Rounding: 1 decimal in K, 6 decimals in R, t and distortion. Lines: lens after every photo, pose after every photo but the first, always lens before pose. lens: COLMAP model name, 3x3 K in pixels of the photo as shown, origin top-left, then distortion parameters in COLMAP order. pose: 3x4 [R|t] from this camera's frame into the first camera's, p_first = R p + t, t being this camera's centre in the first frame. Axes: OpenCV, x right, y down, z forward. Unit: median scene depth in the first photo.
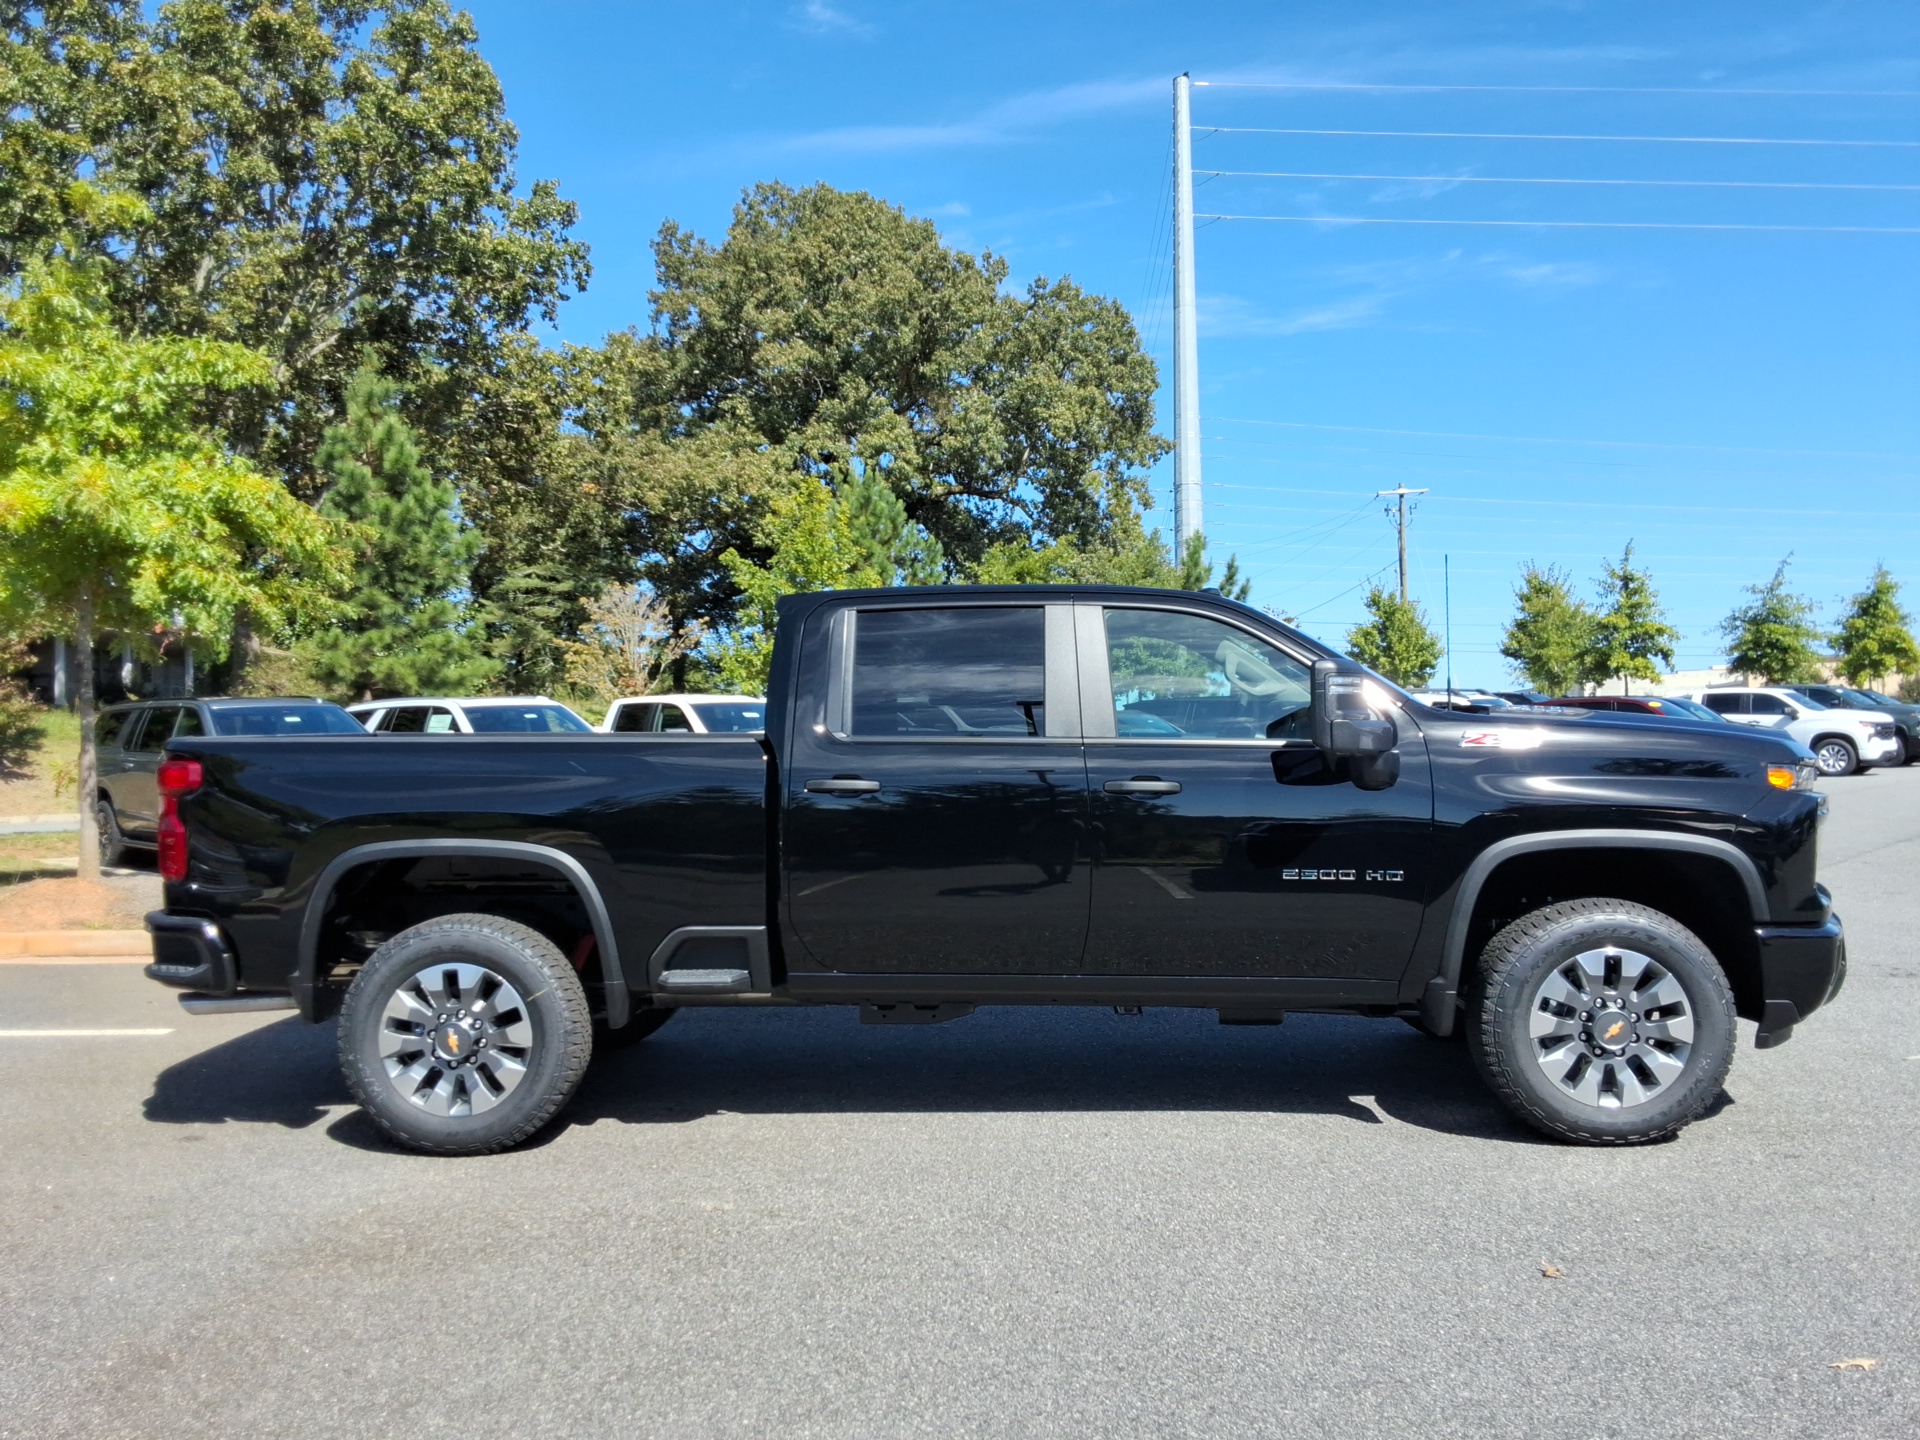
lens RADIAL K [[1558.9, 0, 963.9], [0, 1558.9, 737.6], [0, 0, 1]] dist [0.103572, -0.165533]
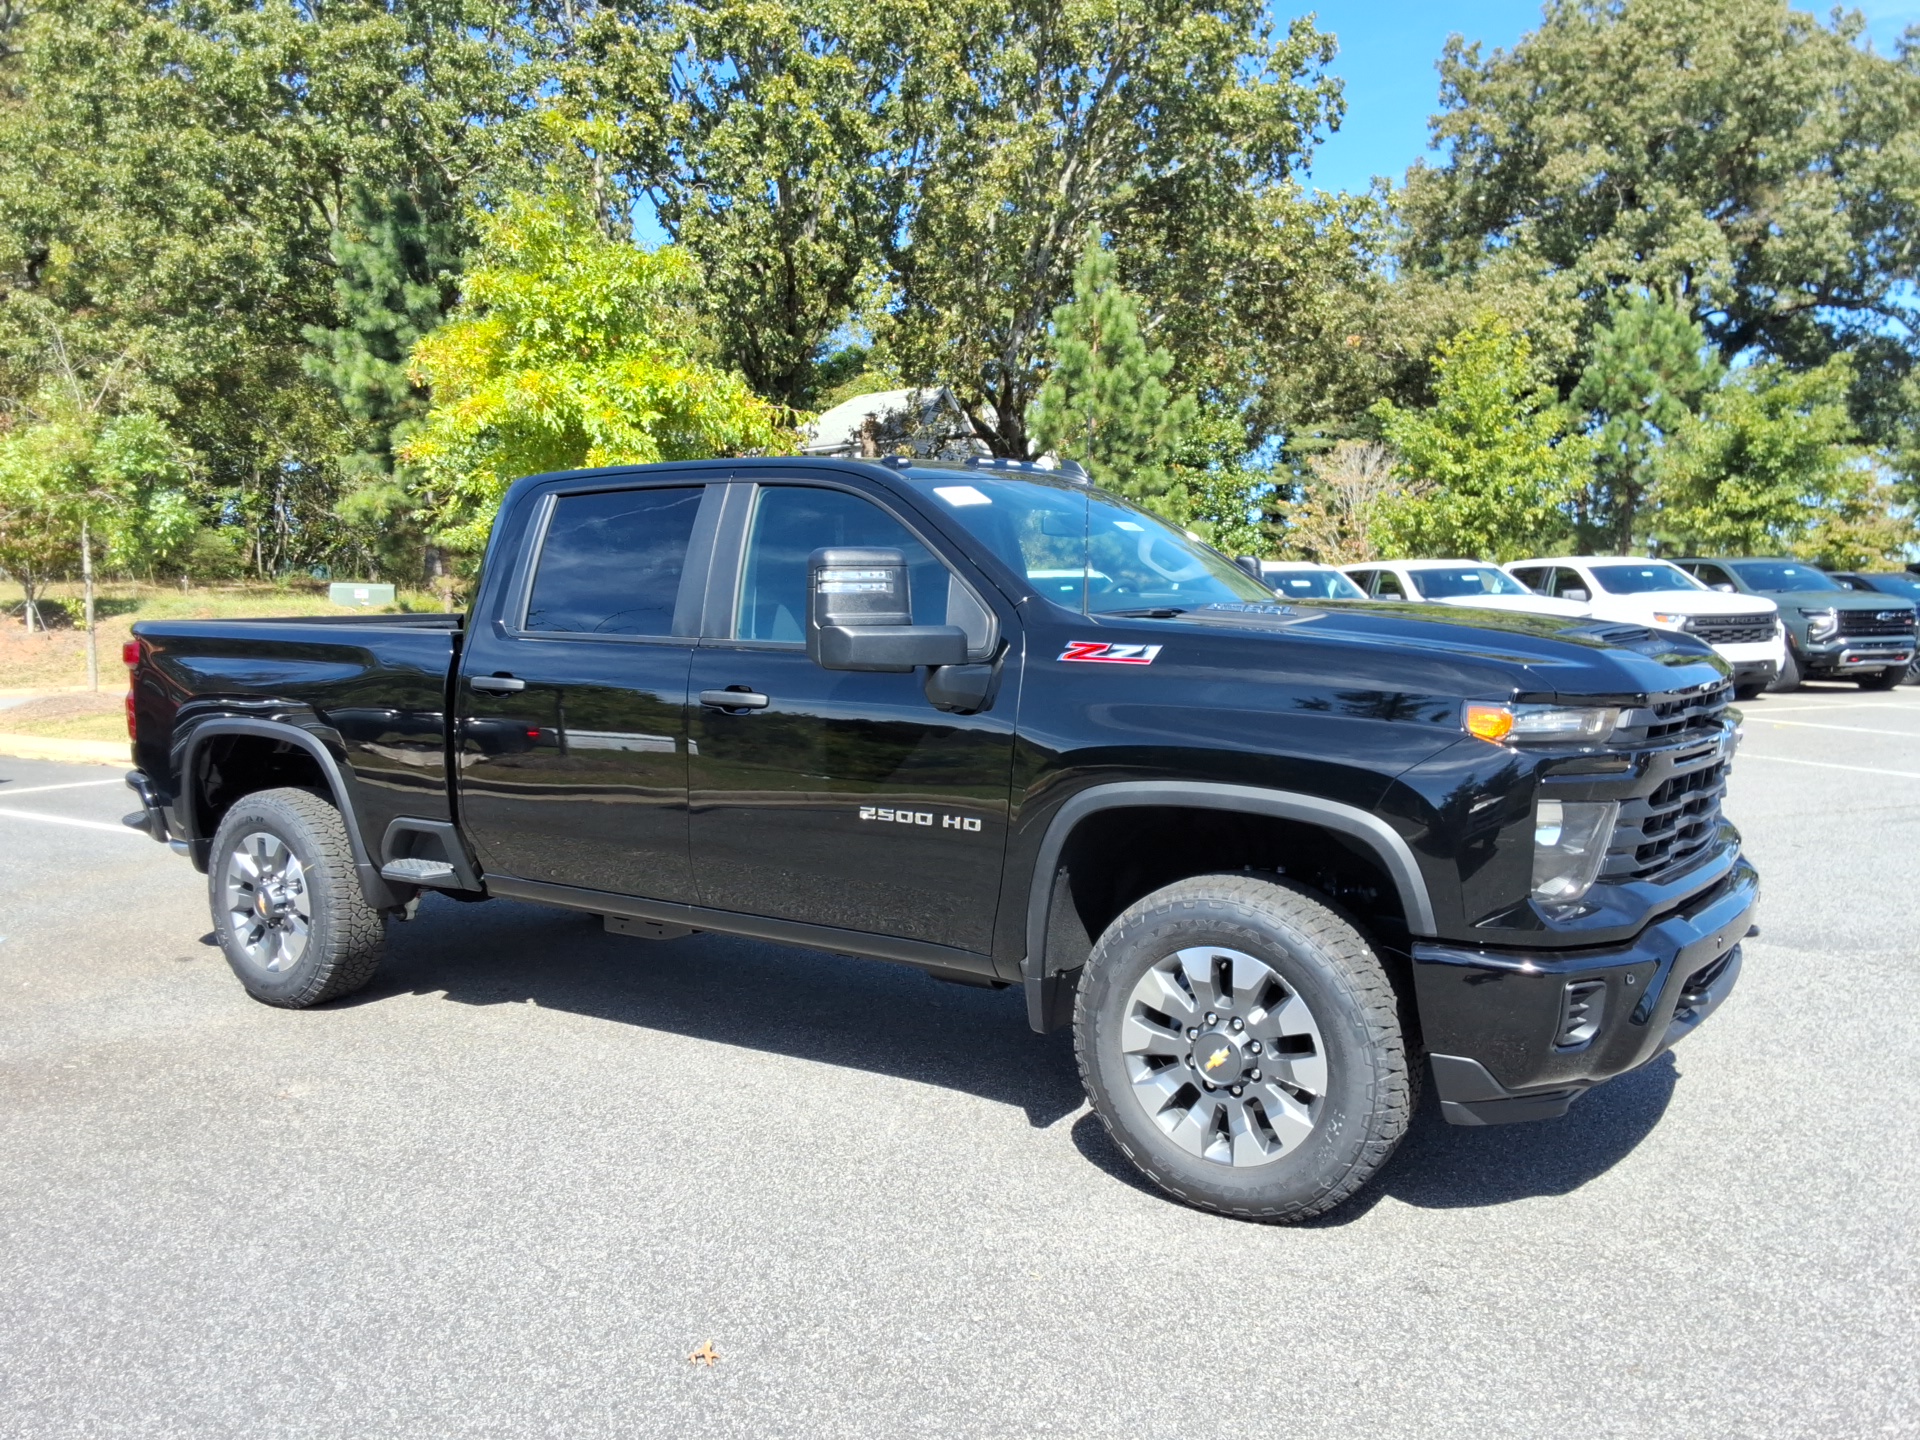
lens RADIAL K [[1611.7, 0, 1030.3], [0, 1611.7, 727.4], [0, 0, 1]] dist [0.008105, -0.094505]
pose [[0.830540, 0.046912, -0.554980, 0.156953], [-0.001702, 0.996656, 0.081699, -0.005234], [0.556957, -0.066910, 0.827842, 0.076645]]
